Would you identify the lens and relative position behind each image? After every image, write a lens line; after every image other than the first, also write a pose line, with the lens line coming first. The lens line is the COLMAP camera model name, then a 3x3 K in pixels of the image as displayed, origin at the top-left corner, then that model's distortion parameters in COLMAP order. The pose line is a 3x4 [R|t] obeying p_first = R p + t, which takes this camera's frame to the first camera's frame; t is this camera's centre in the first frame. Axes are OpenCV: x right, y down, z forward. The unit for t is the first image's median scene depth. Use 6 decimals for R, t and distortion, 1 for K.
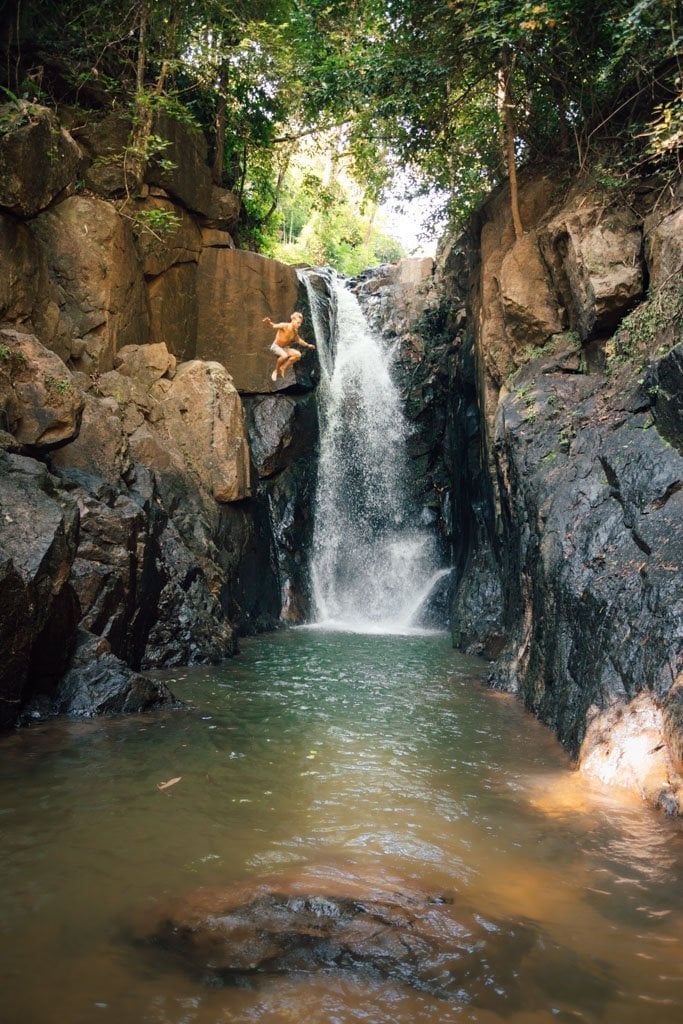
lens RADIAL K [[828.5, 0, 344.8], [0, 828.5, 507.1], [0, 0, 1]] dist [-0.004141, 0.009115]
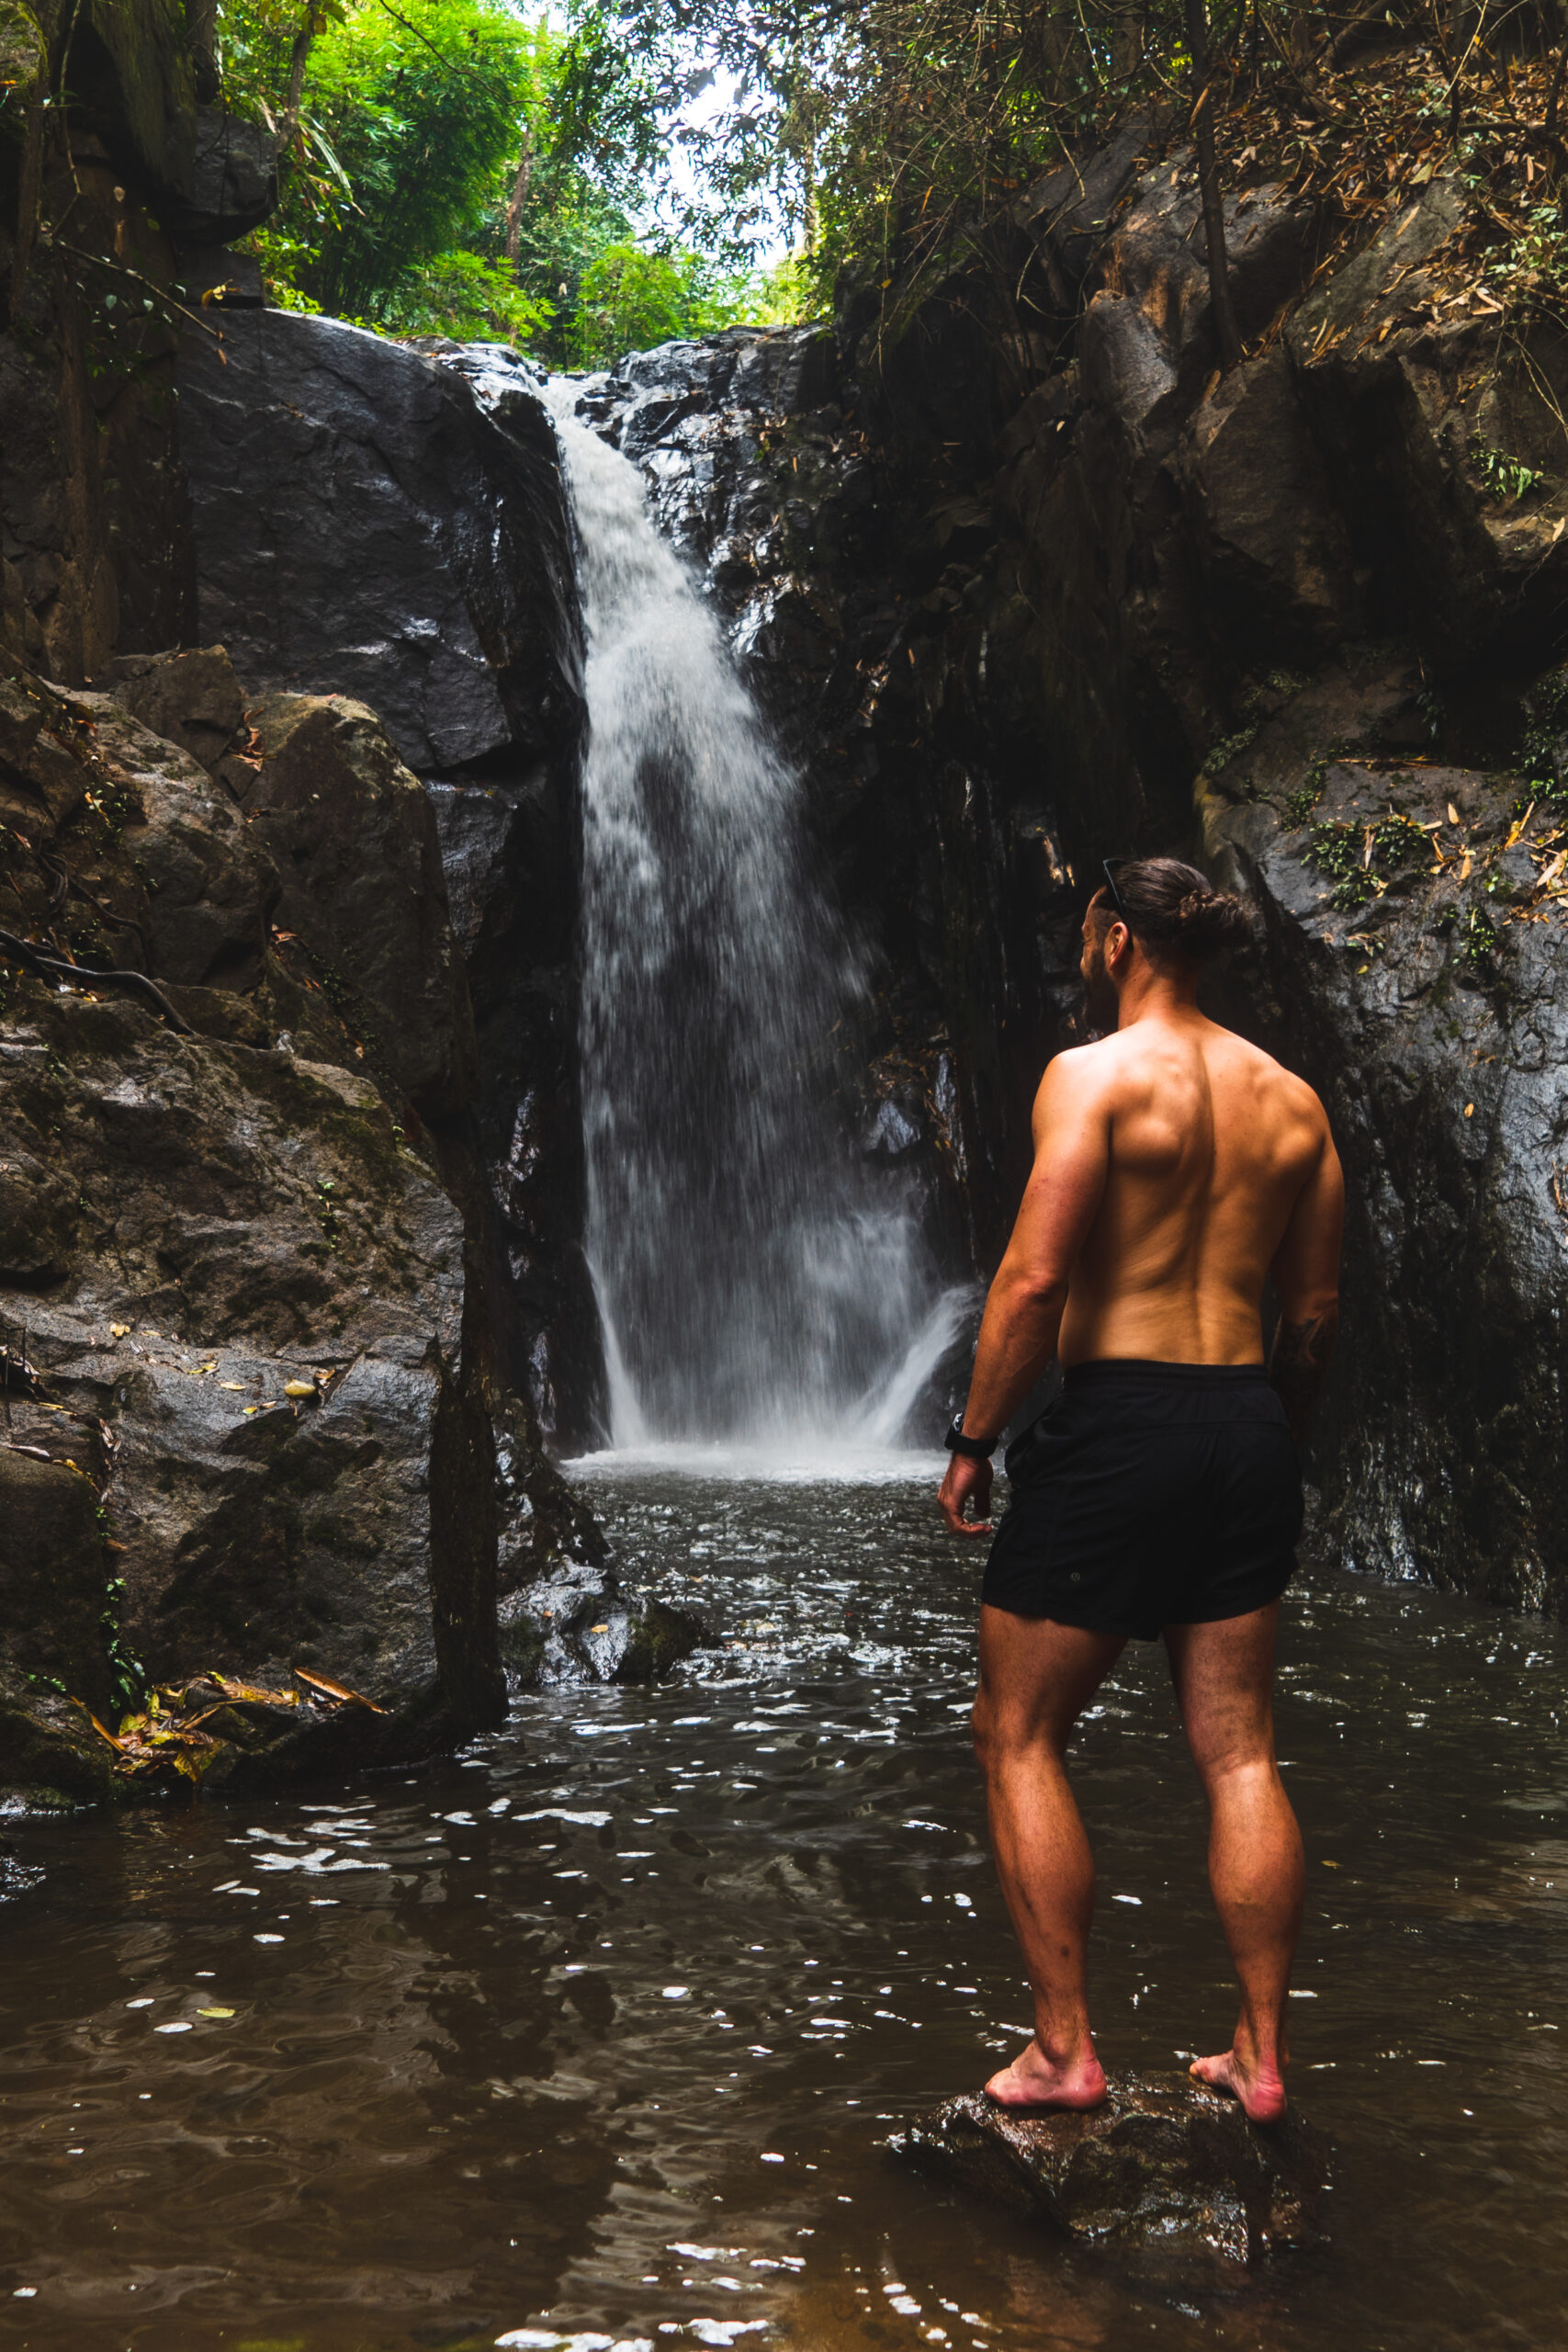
lens RADIAL K [[2956.0, 0, 787.1], [0, 2956.0, 1188.2], [0, 0, 1]] dist [-0.004769, 0.000000]
pose [[0.974712, -0.035928, 0.220557, -0.271991], [0.024297, 0.998178, 0.055222, -0.041726], [-0.222139, -0.048466, 0.973810, -0.224666]]
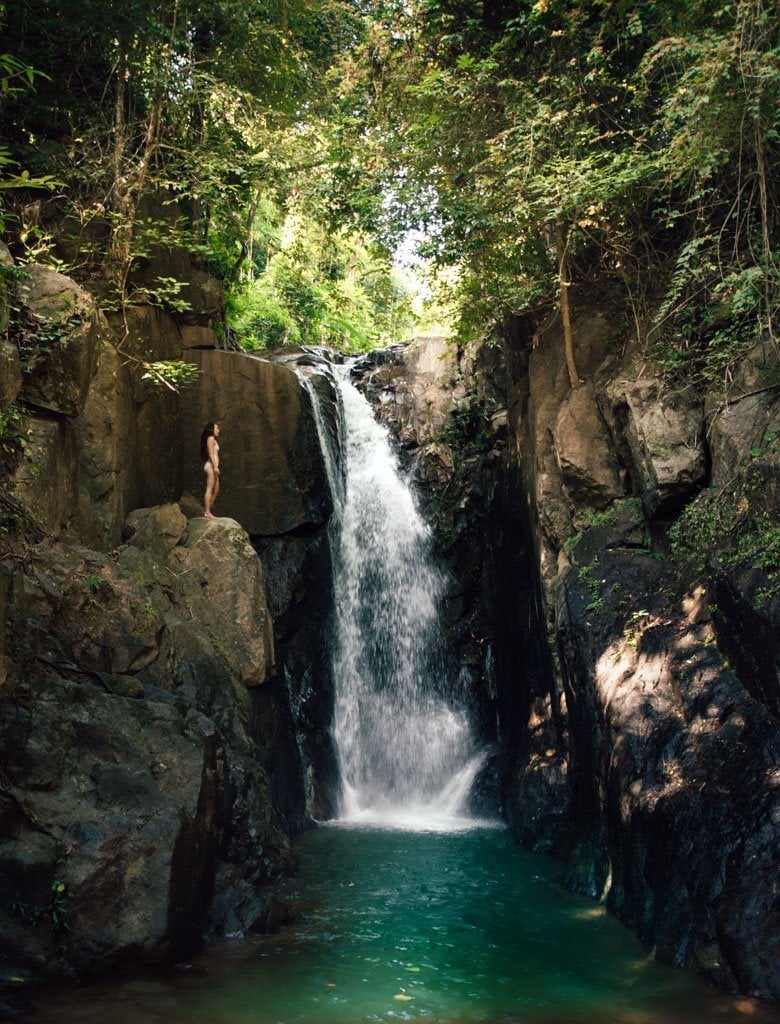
lens RADIAL K [[1436.3, 0, 386.8], [0, 1436.3, 512.5], [0, 0, 1]] dist [0.028232, 0.000000]
pose [[0.994824, -0.018691, 0.099884, -0.152881], [0.021853, 0.999291, -0.030657, -0.141158], [-0.099240, 0.032681, 0.994527, -0.537490]]
